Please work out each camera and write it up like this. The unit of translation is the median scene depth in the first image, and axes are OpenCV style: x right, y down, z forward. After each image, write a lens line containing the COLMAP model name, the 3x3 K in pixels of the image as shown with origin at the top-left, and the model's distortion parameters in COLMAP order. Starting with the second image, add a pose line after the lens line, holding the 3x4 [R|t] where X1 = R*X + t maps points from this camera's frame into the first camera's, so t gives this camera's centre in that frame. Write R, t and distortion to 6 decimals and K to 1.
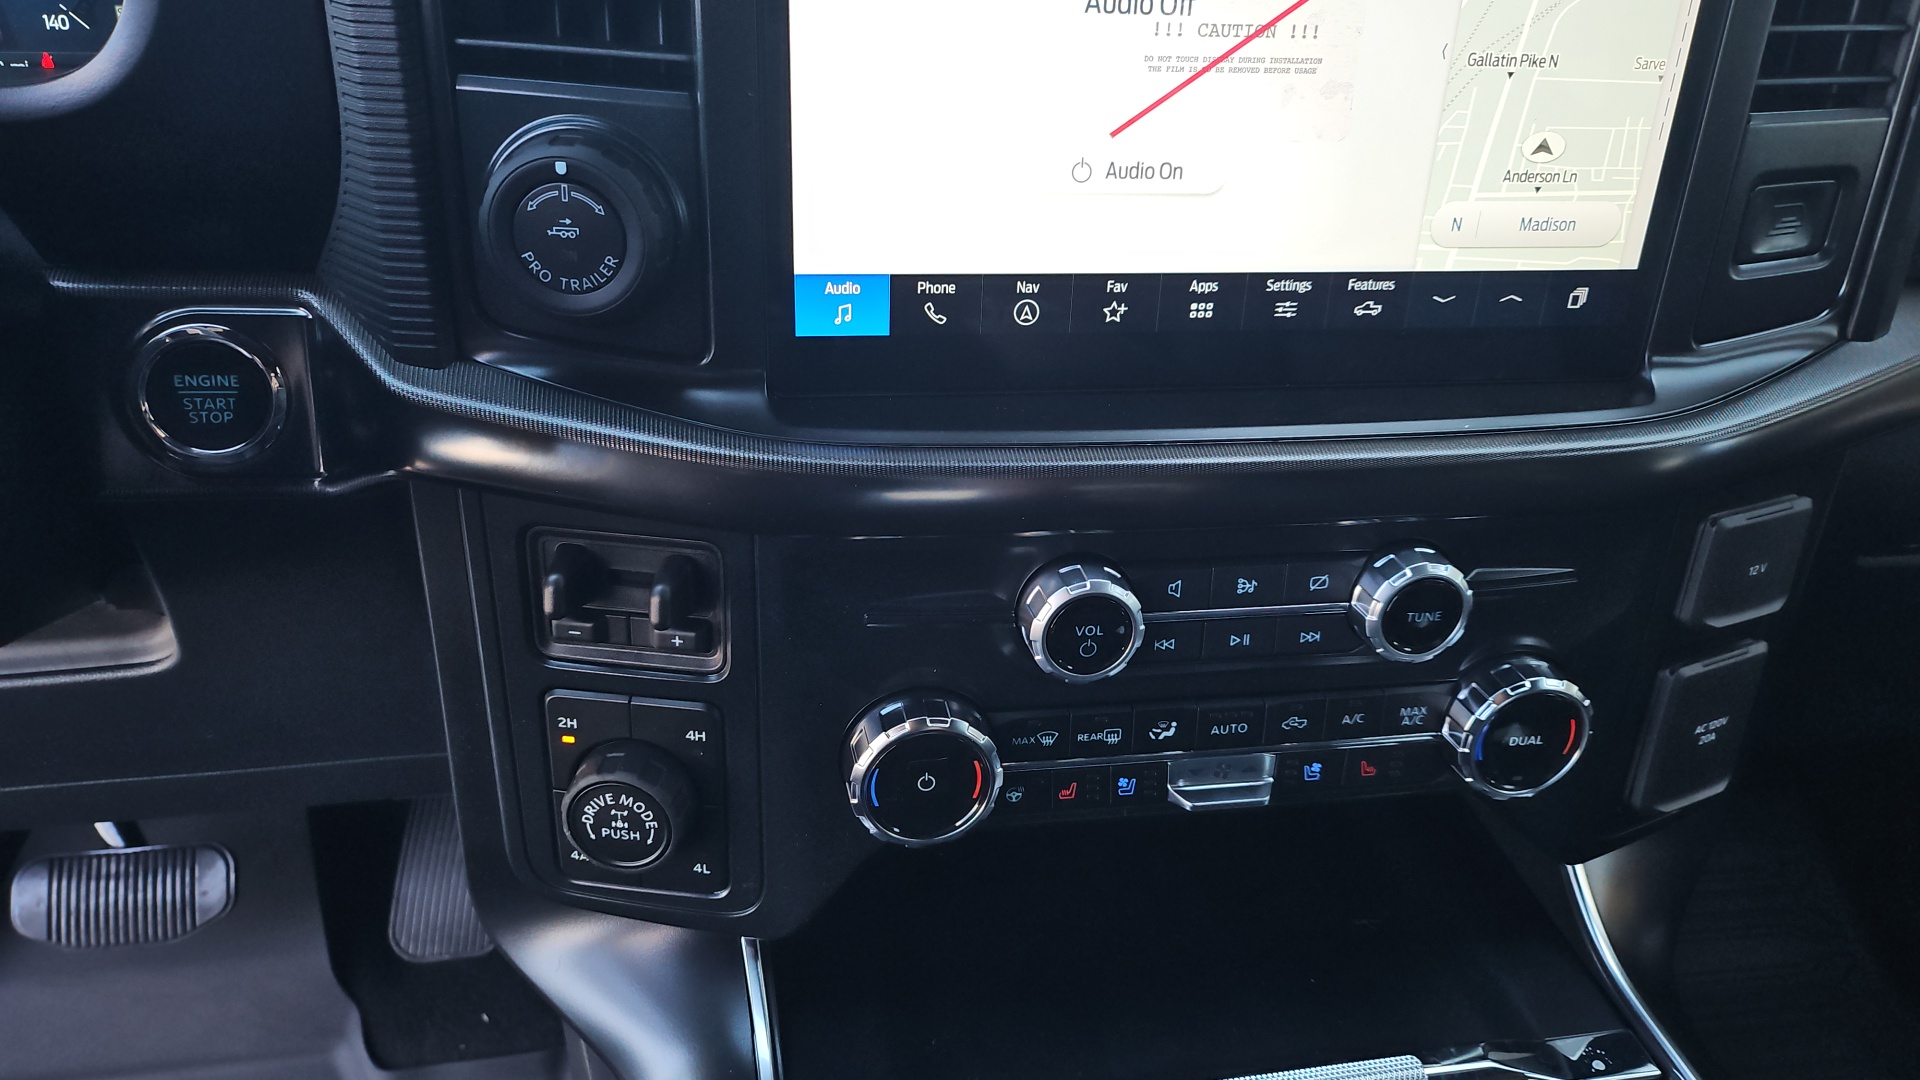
lens RADIAL K [[1344.1, 0, 957.4], [0, 1344.1, 531.1], [0, 0, 1]] dist [0.024775, -0.009428]
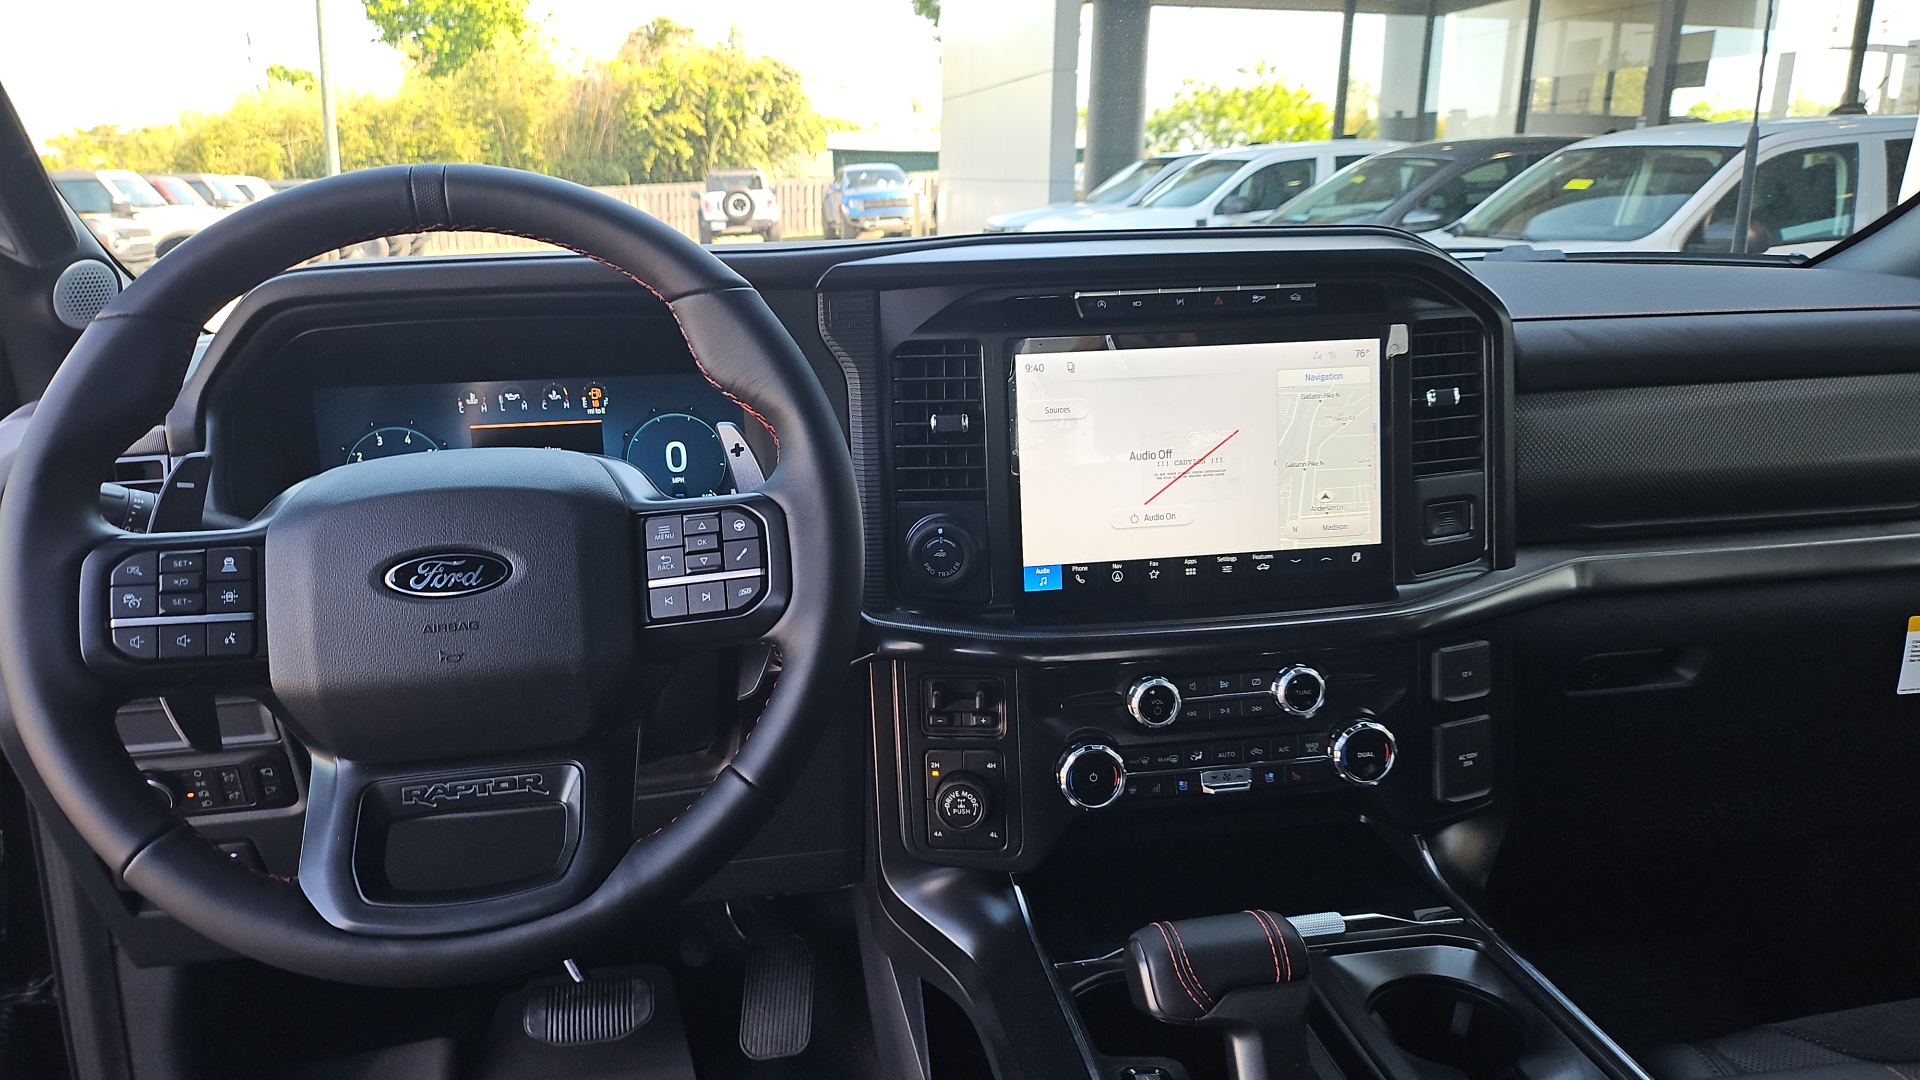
lens RADIAL K [[1344.1, 0, 957.4], [0, 1344.1, 531.1], [0, 0, 1]] dist [0.024775, -0.009428]
pose [[0.995850, -0.077224, -0.048153, -0.110042], [0.059961, 0.954791, -0.291169, 0.435245], [0.068462, 0.287073, 0.955459, -1.321695]]
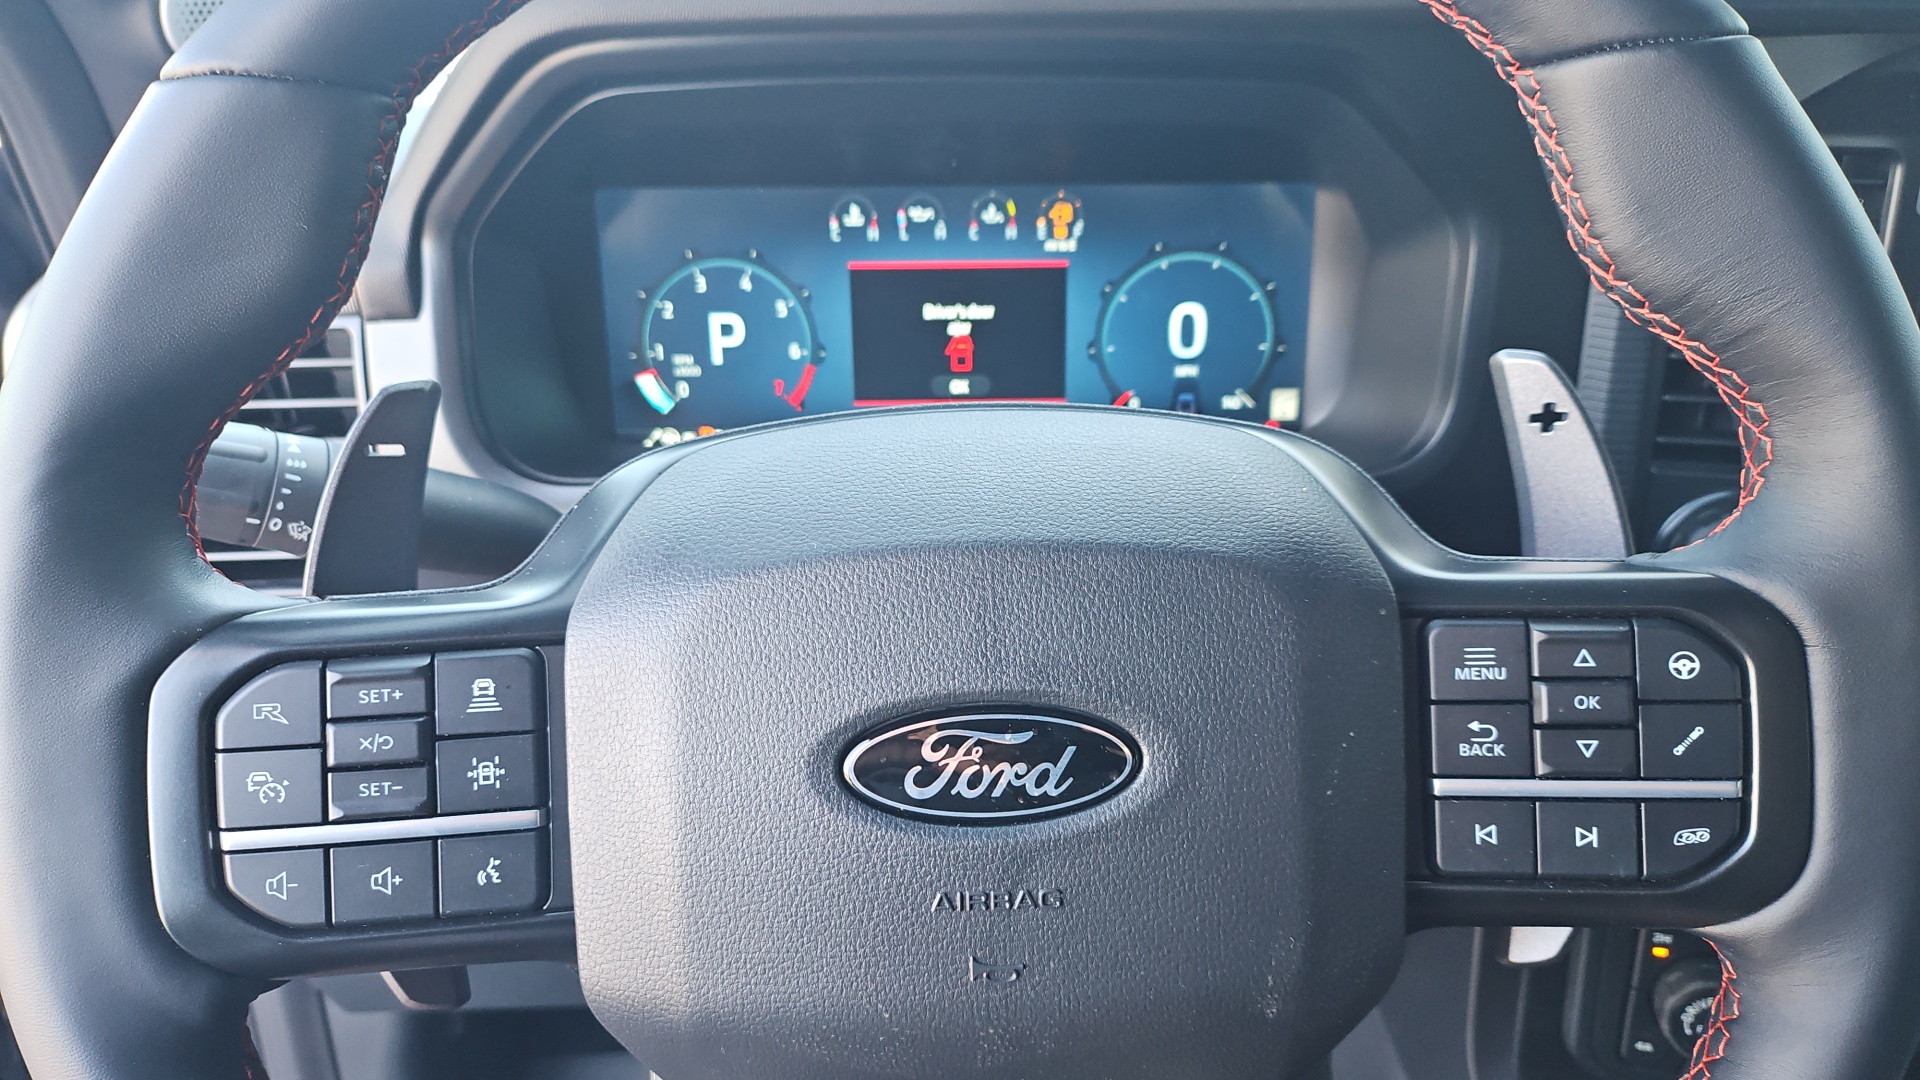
lens RADIAL K [[1344.1, 0, 957.4], [0, 1344.1, 531.1], [0, 0, 1]] dist [0.024775, -0.009428]
pose [[0.982420, 0.009387, -0.186448, -0.715051], [-0.030692, 0.993267, -0.111711, -0.078178], [0.184144, 0.115470, 0.976093, -0.427867]]
